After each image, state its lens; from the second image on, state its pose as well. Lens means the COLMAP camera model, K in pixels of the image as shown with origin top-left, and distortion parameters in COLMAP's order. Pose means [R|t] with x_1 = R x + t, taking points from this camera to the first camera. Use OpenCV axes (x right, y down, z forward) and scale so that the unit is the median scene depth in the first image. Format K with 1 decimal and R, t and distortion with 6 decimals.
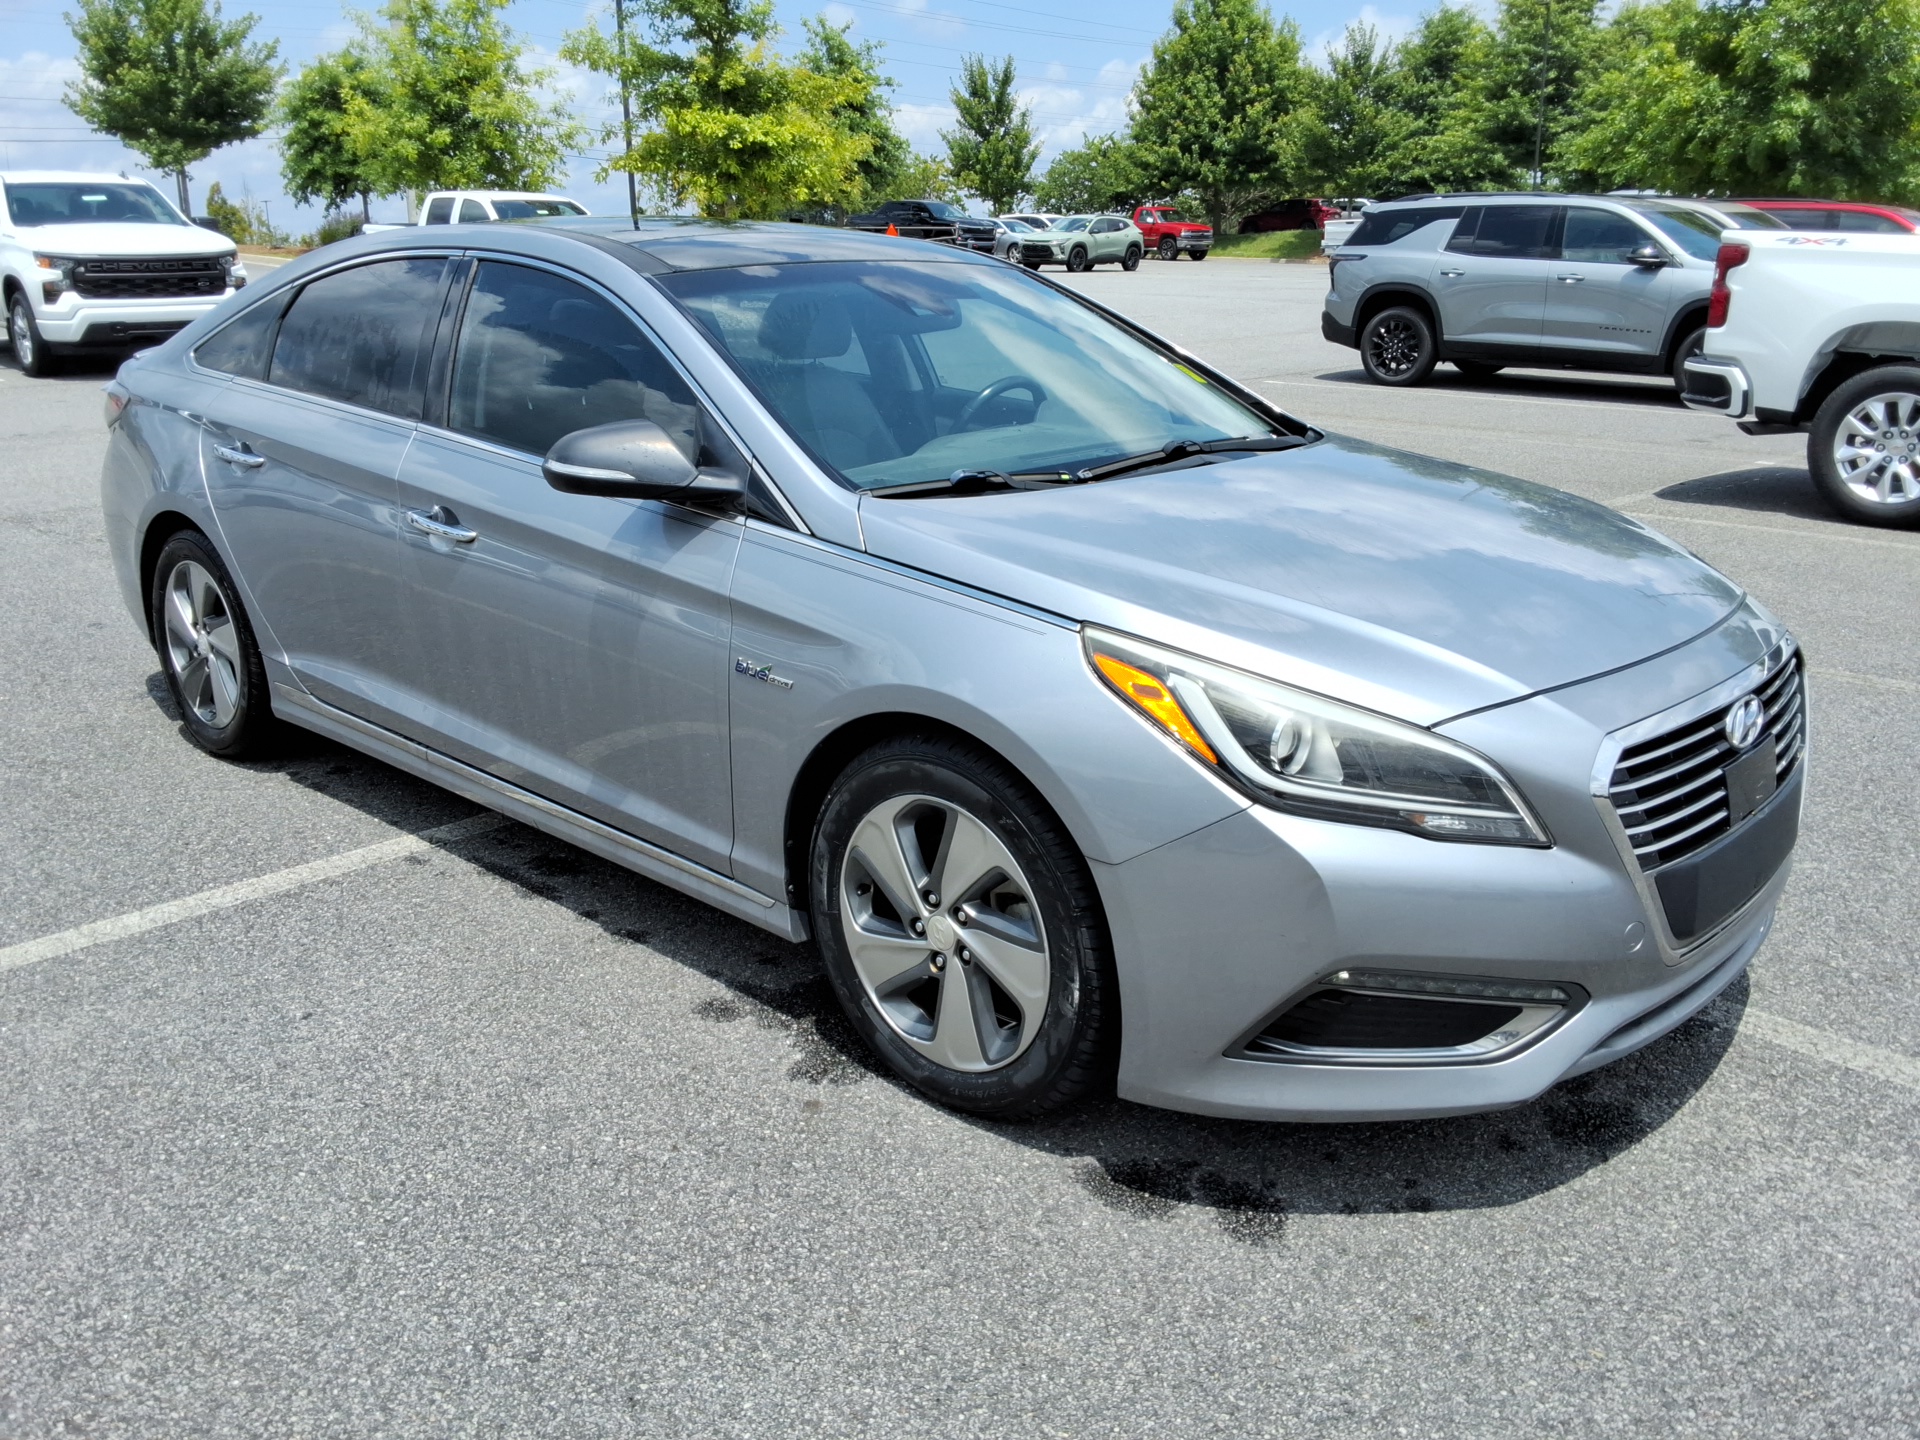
lens RADIAL K [[1536.6, 0, 980.9], [0, 1536.6, 710.3], [0, 0, 1]] dist [0.115222, -0.175425]
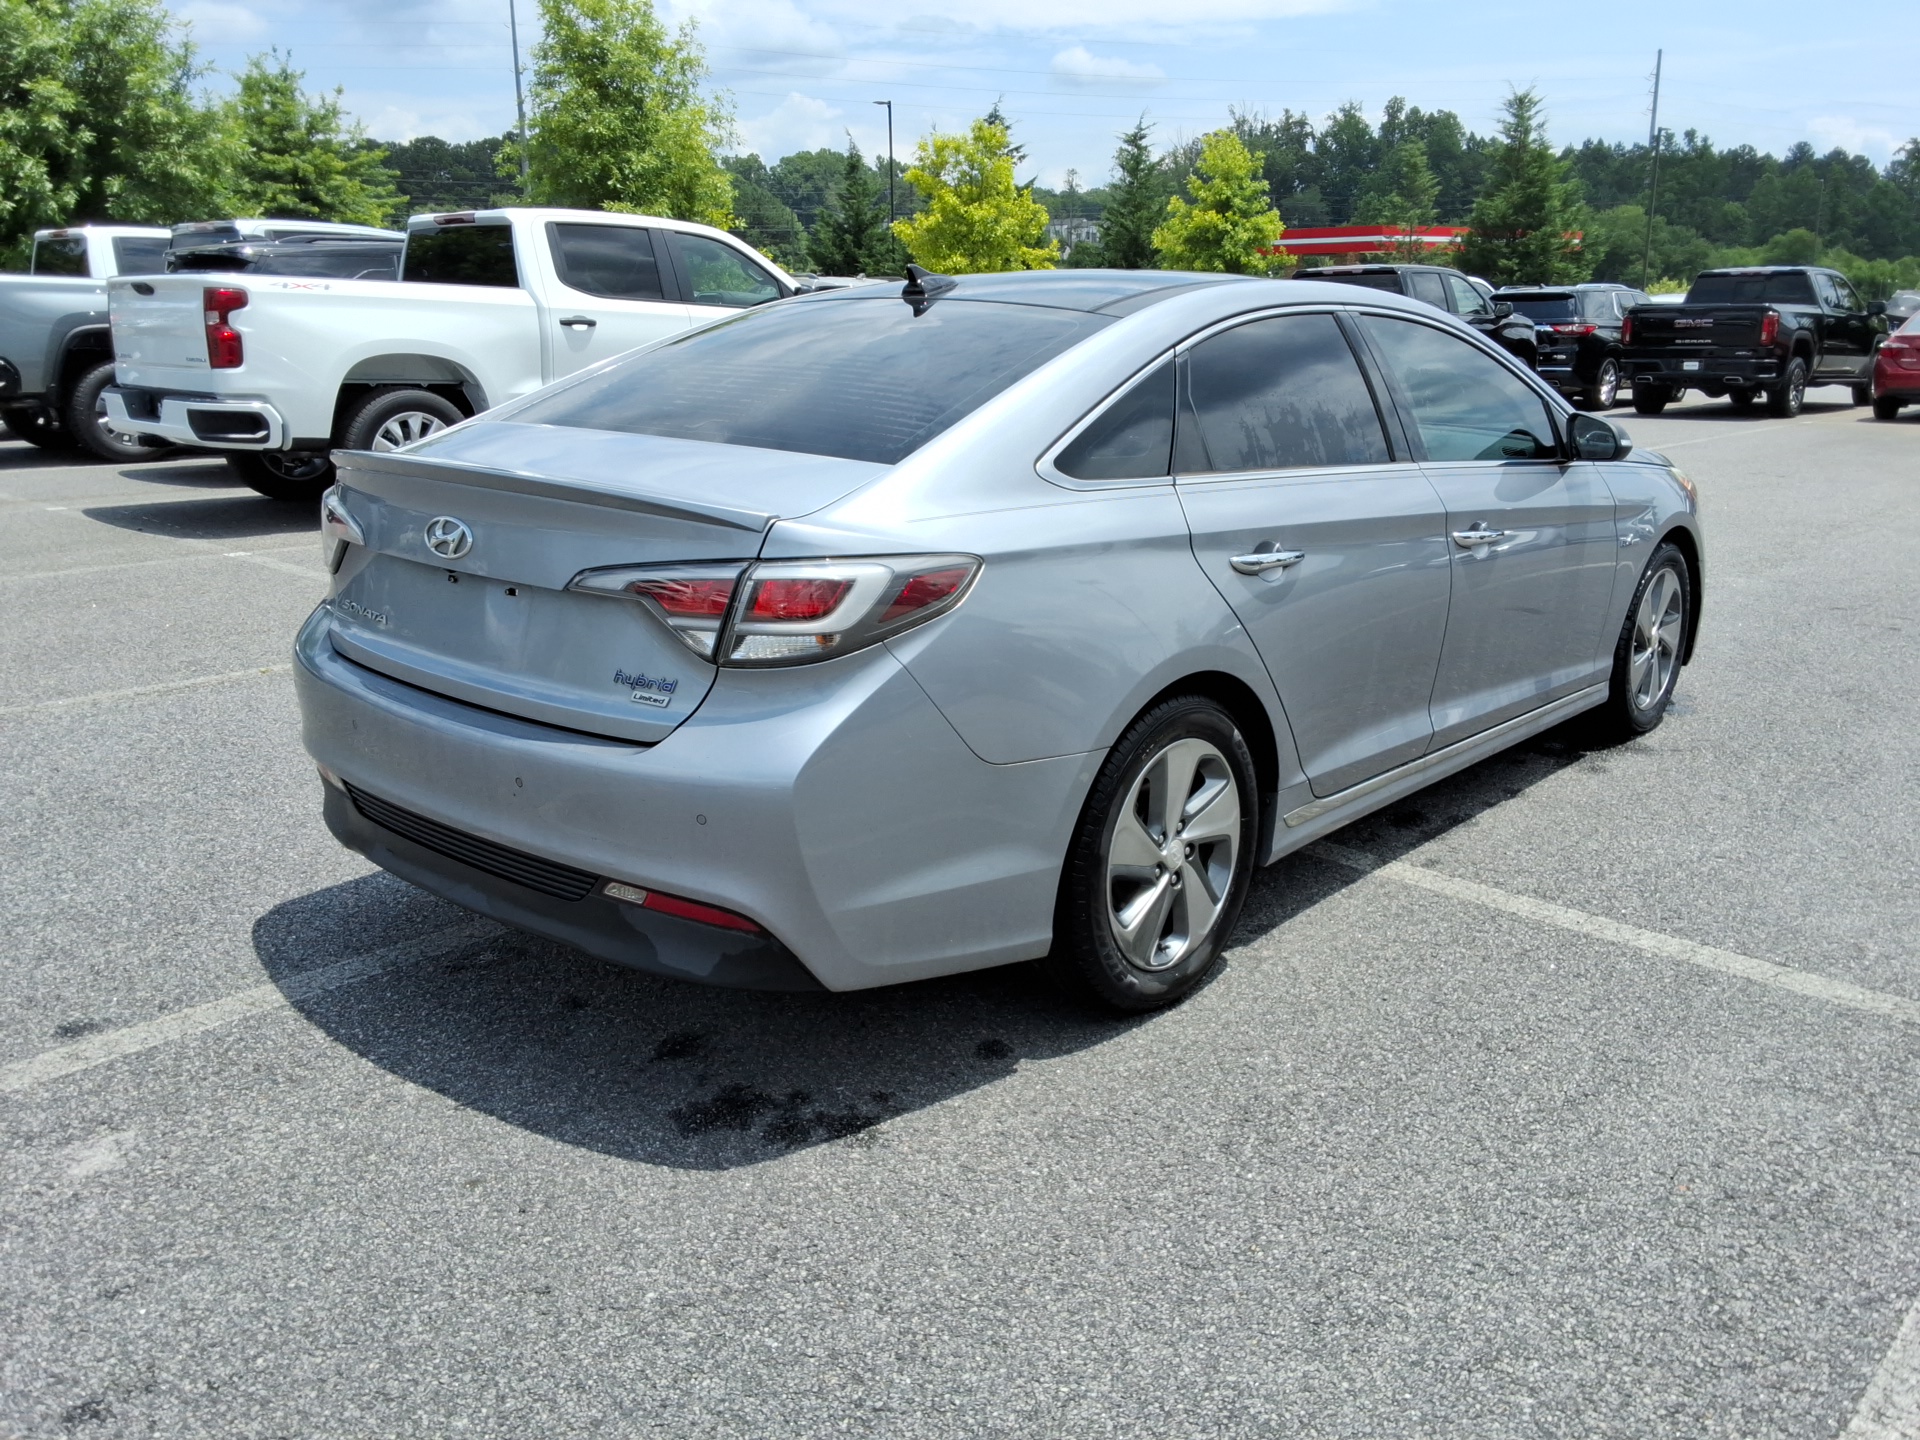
lens RADIAL K [[1555.5, 0, 977.2], [0, 1555.5, 712.3], [0, 0, 1]] dist [0.072515, -0.112038]
pose [[-0.019276, -0.258272, 0.965880, -0.318968], [0.276604, 0.926976, 0.253389, -0.084139], [-0.960791, 0.272050, 0.053571, 0.280535]]
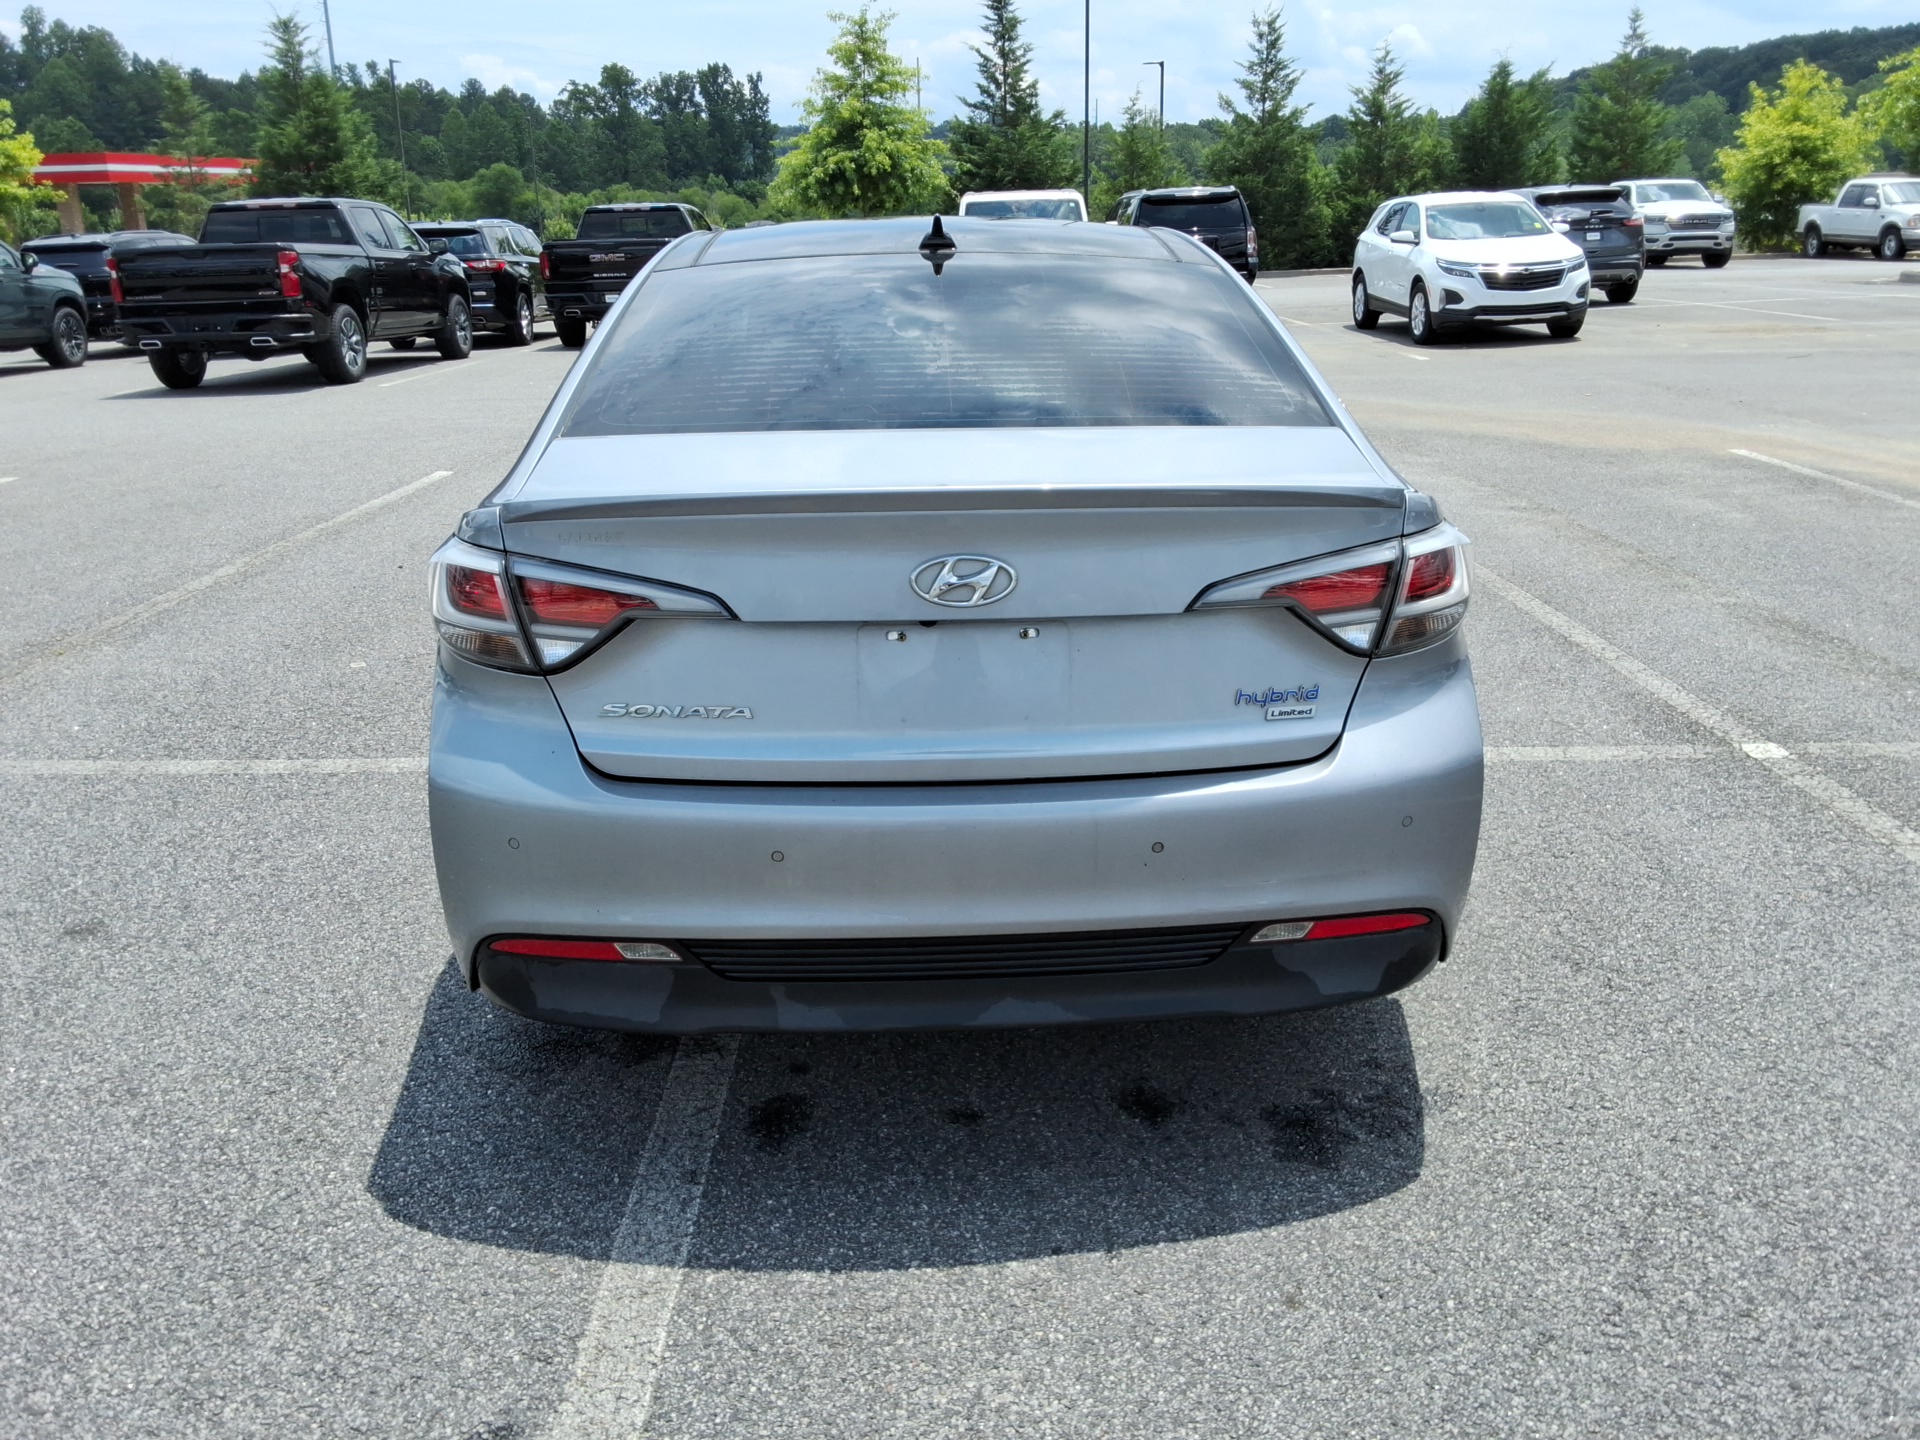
lens RADIAL K [[1555.5, 0, 977.2], [0, 1555.5, 712.3], [0, 0, 1]] dist [0.072515, -0.112038]
pose [[-0.704803, -0.204439, 0.679307, -0.240222], [0.209665, 0.854766, 0.474779, -0.128794], [-0.677712, 0.477053, -0.559578, 0.421917]]
